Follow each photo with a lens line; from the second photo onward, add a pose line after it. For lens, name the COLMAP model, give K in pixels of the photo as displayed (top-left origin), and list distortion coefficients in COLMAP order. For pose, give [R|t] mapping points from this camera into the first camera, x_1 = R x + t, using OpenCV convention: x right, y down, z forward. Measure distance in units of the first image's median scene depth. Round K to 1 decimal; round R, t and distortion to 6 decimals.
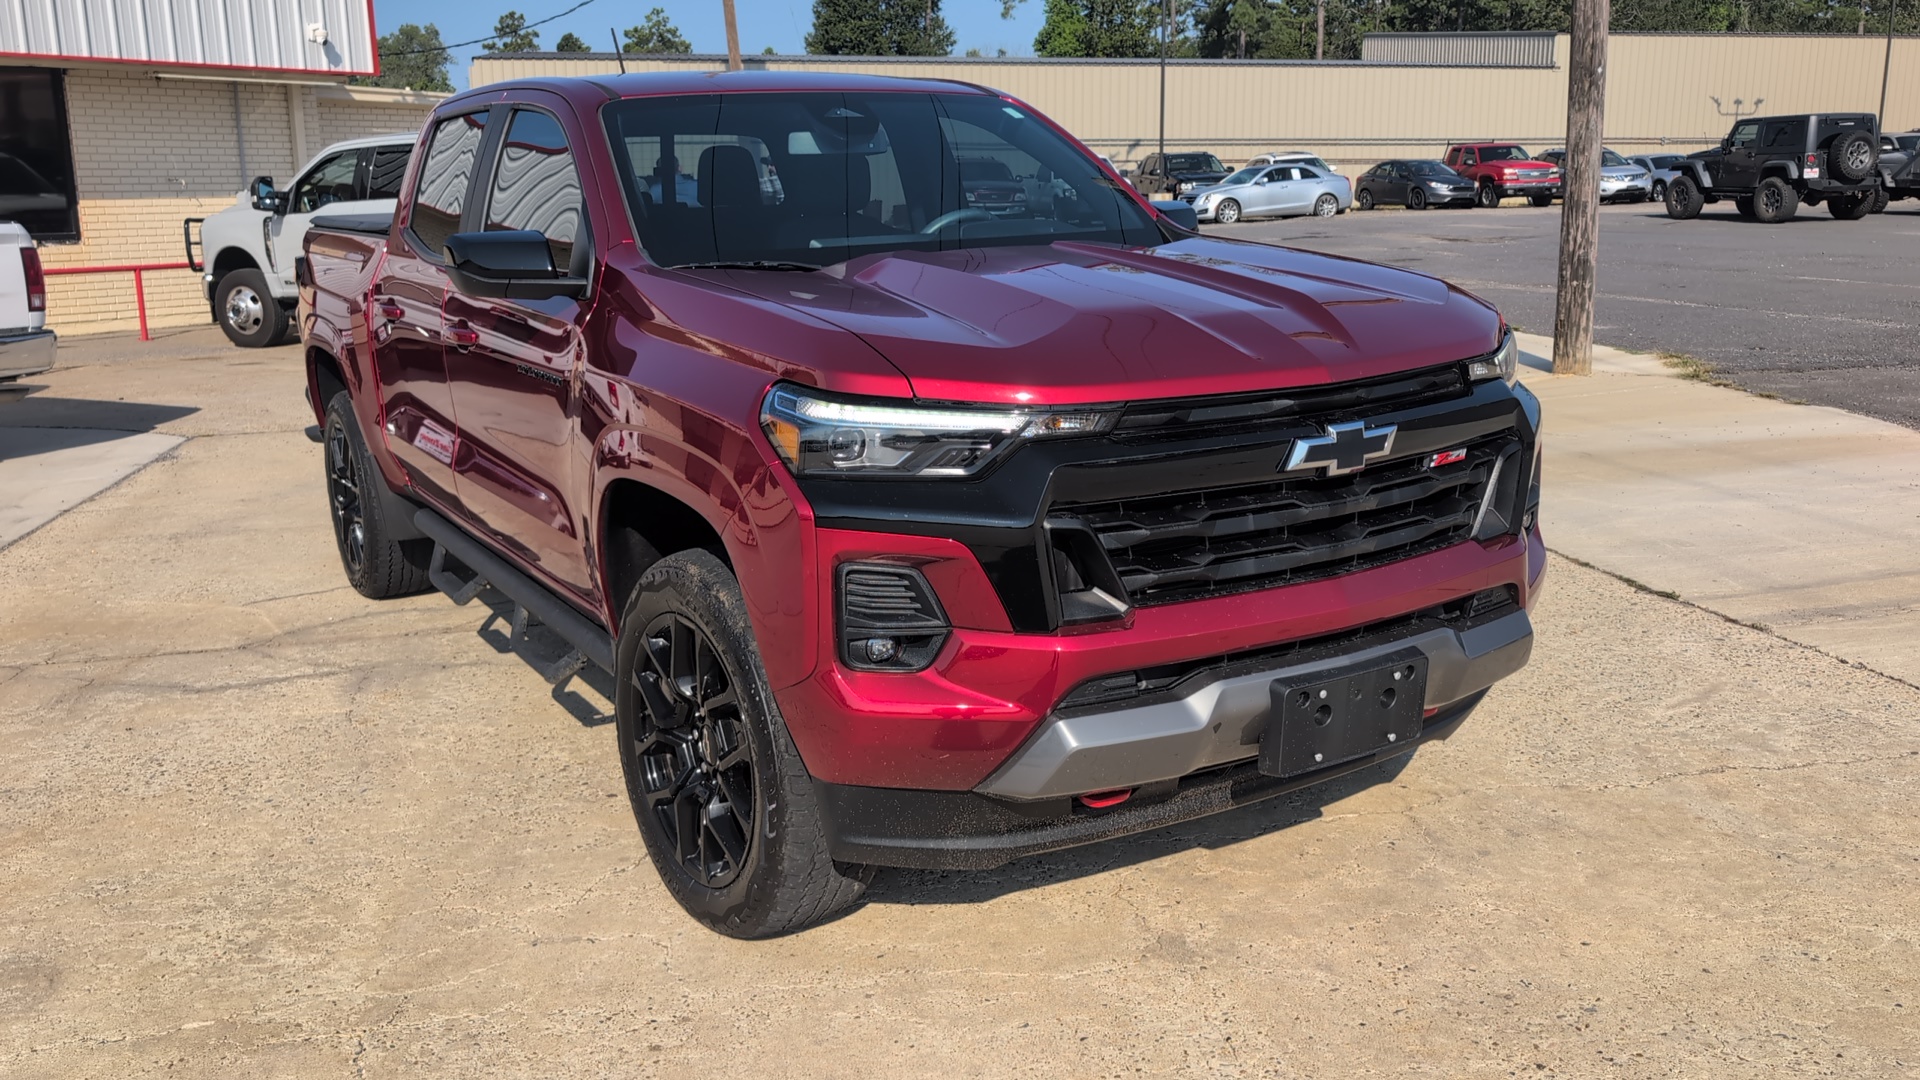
lens RADIAL K [[1613.7, 0, 968.5], [0, 1613.7, 543.1], [0, 0, 1]] dist [0.008882, -0.003898]
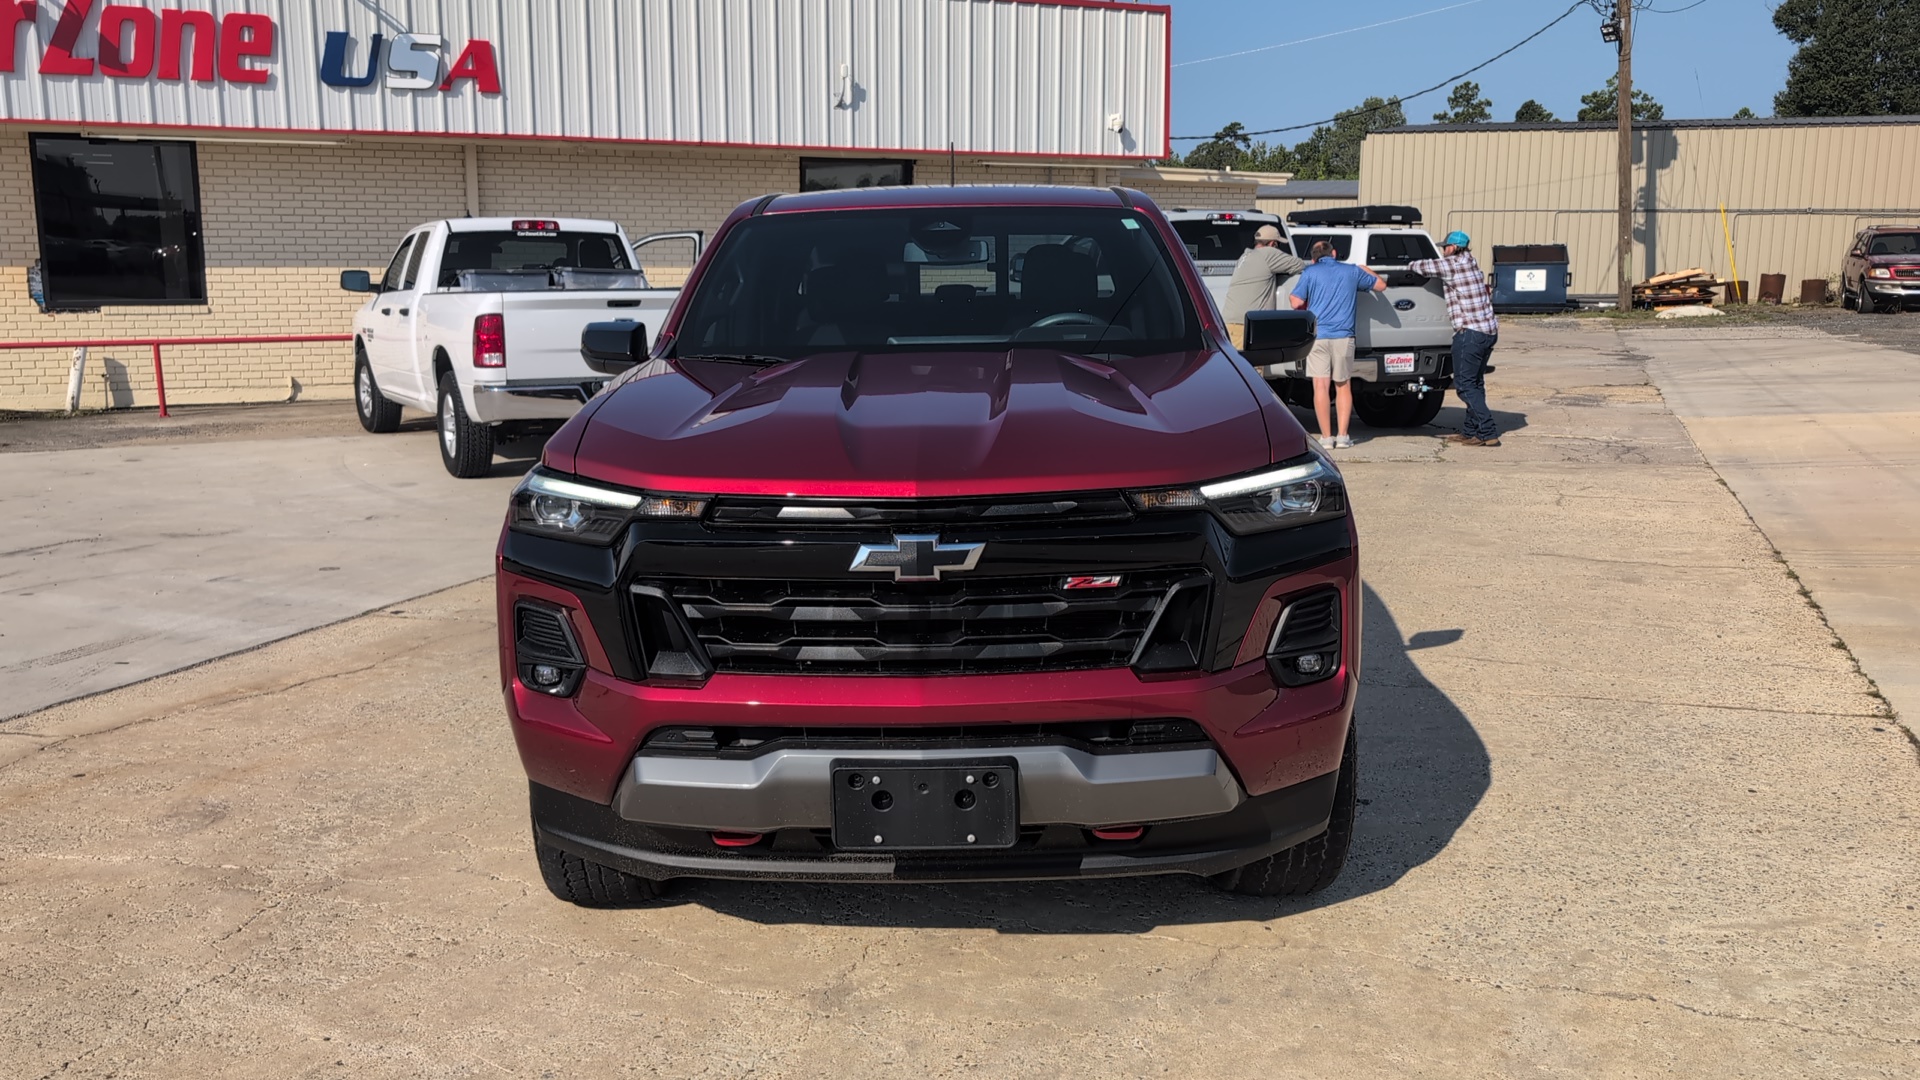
lens RADIAL K [[1613.7, 0, 968.5], [0, 1613.7, 543.1], [0, 0, 1]] dist [0.008882, -0.003898]
pose [[0.845071, 0.108859, -0.523454, 0.131909], [-0.129428, 0.991585, -0.002737, -0.011170], [0.518751, 0.070062, 0.852049, 0.016360]]
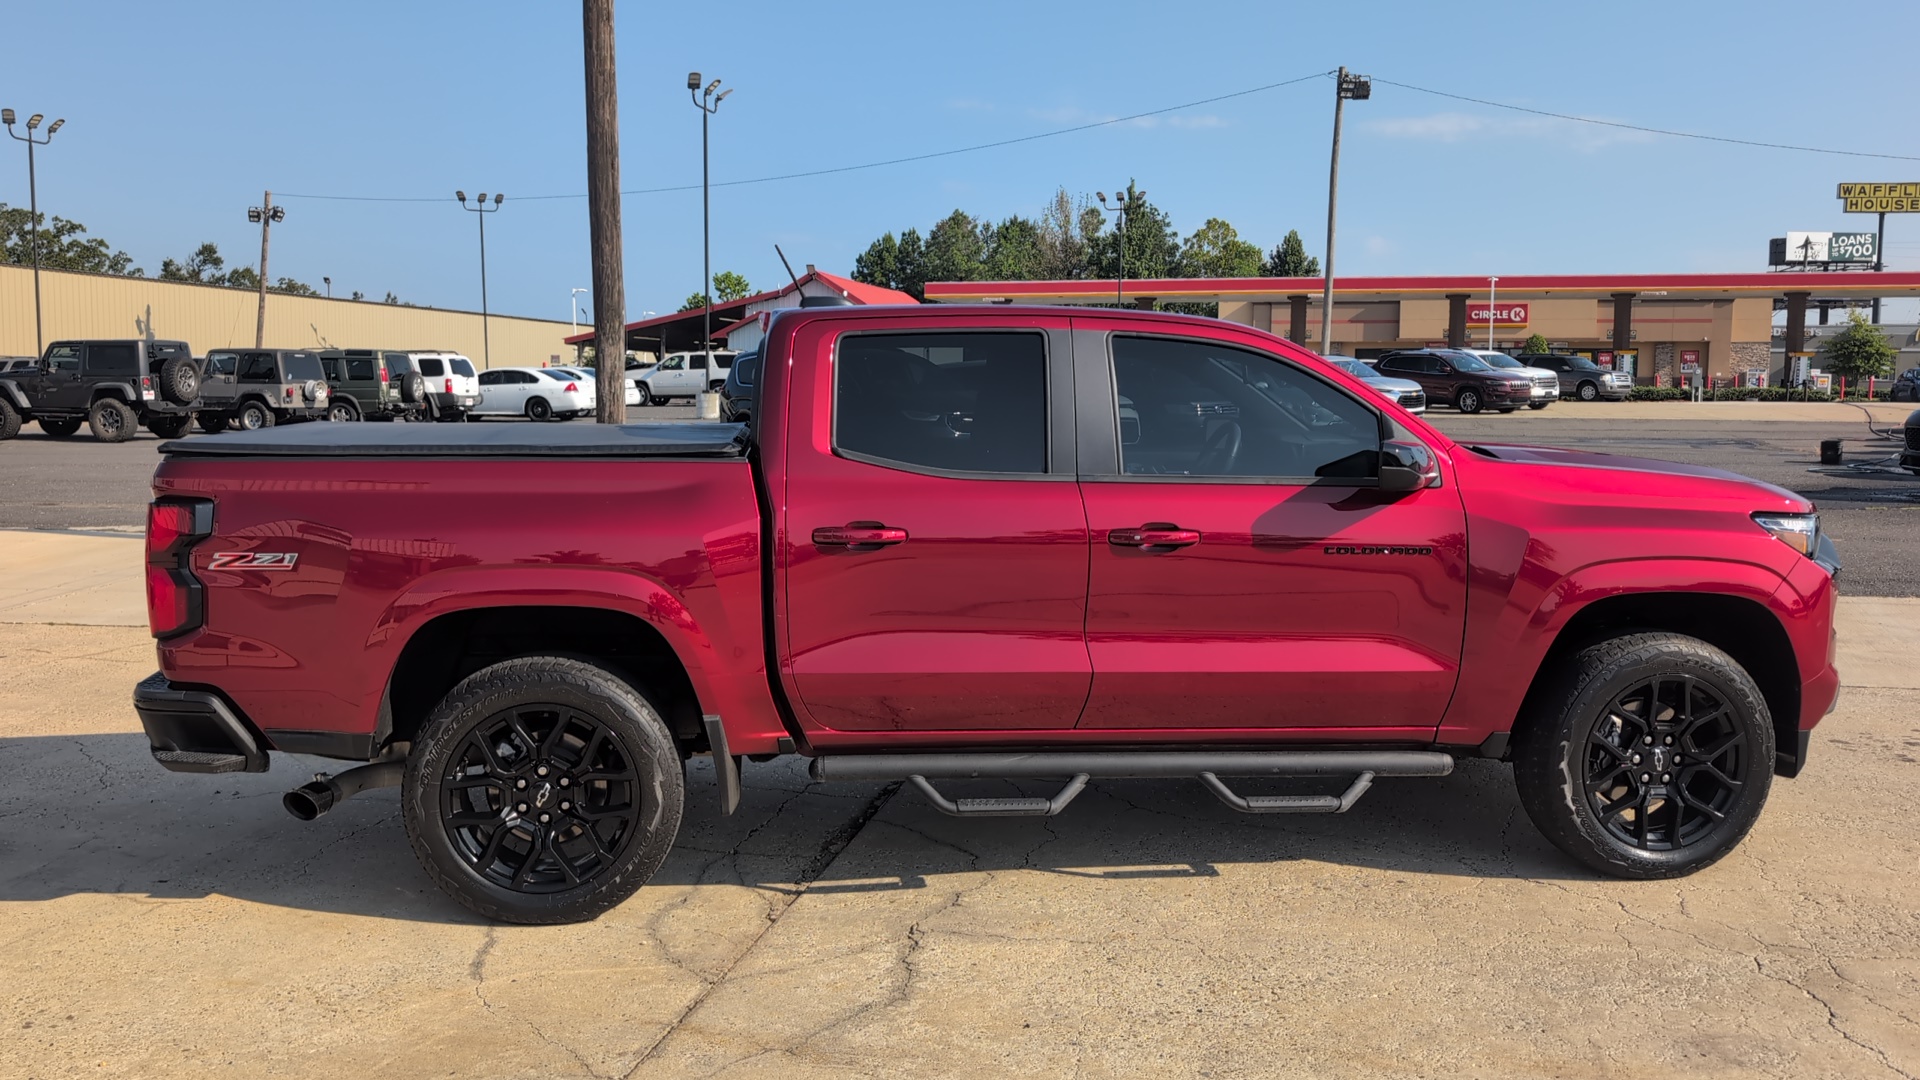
lens RADIAL K [[1625.7, 0, 963.4], [0, 1625.7, 545.2], [0, 0, 1]] dist [0.007777, 0.007499]
pose [[0.423065, -0.070995, 0.903314, -0.335283], [0.190517, 0.981610, -0.012080, -0.033452], [-0.885844, 0.177207, 0.428811, 0.161228]]
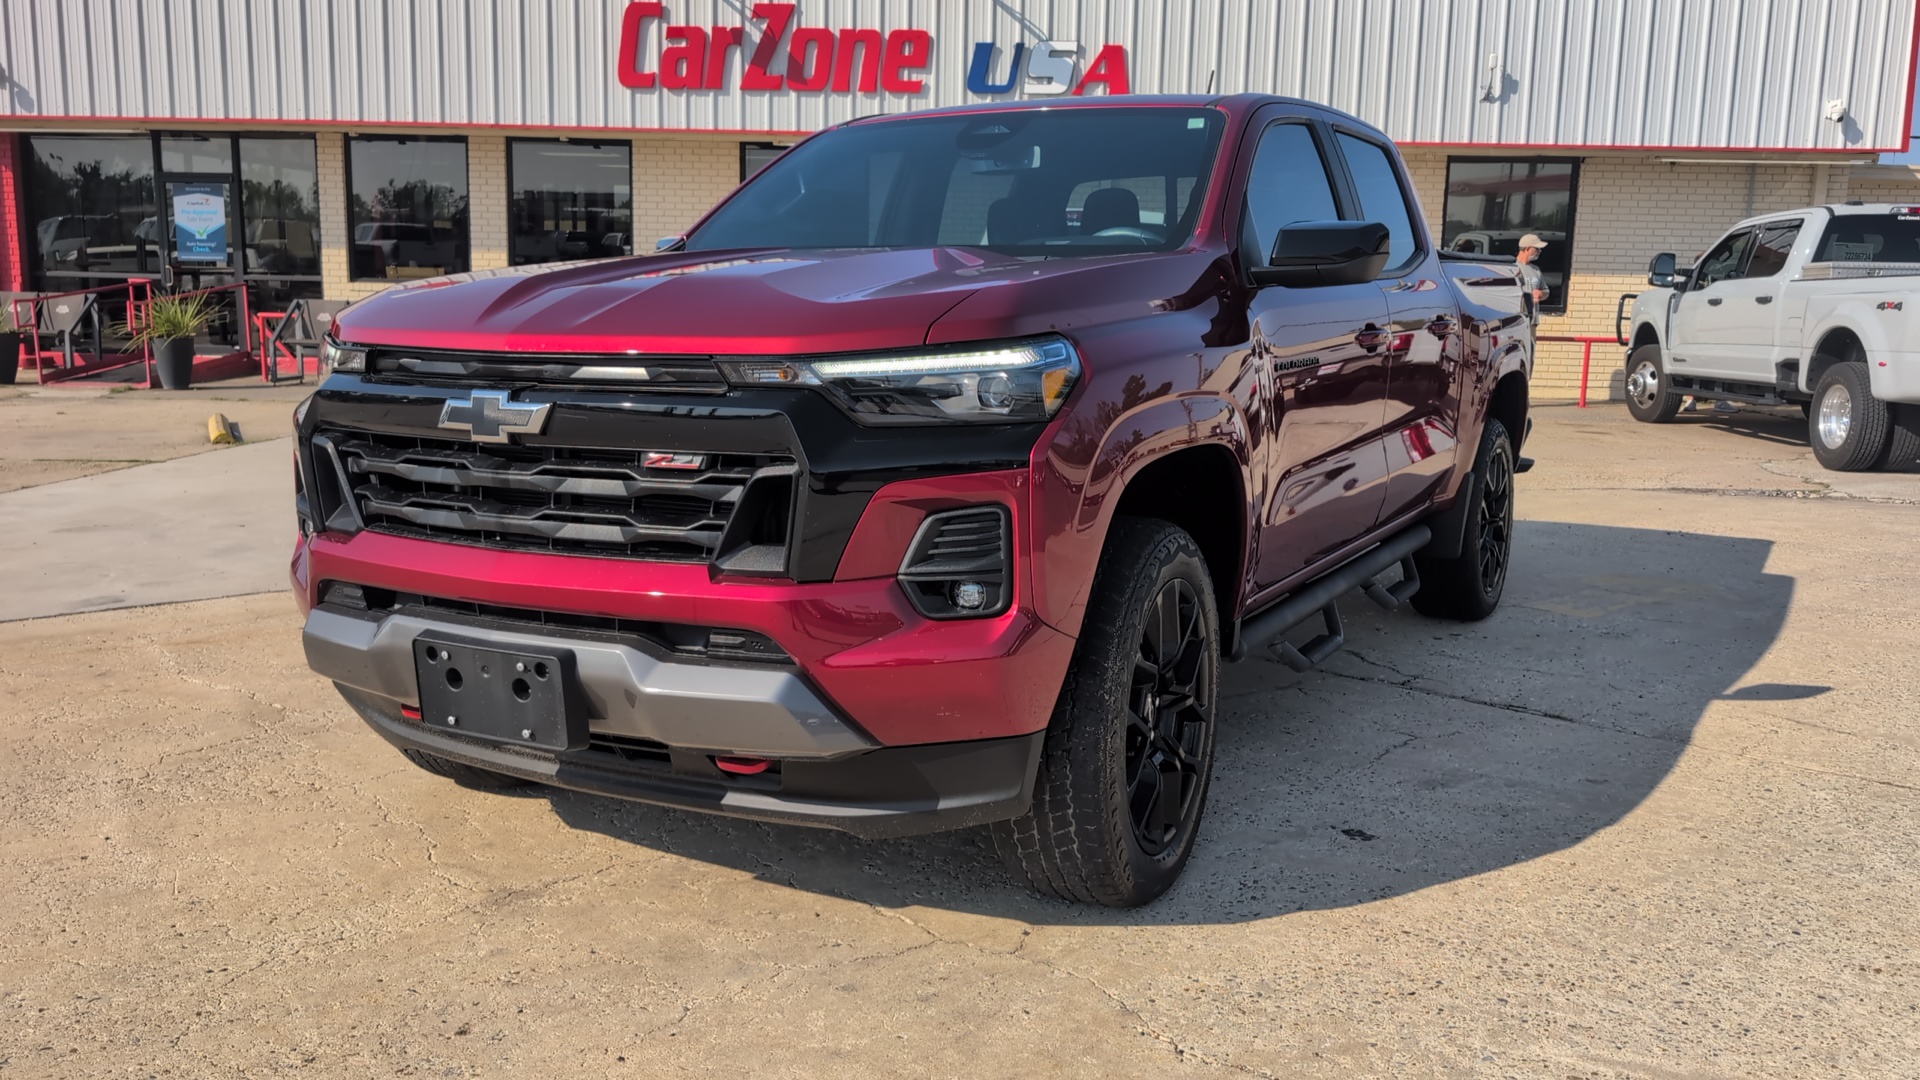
lens RADIAL K [[1613.7, 0, 968.5], [0, 1613.7, 543.1], [0, 0, 1]] dist [0.008882, -0.003898]
pose [[0.500998, 0.164404, -0.849690, 0.197493], [-0.215120, 0.974634, 0.061739, -0.017154], [0.838287, 0.151854, 0.523656, 0.118376]]
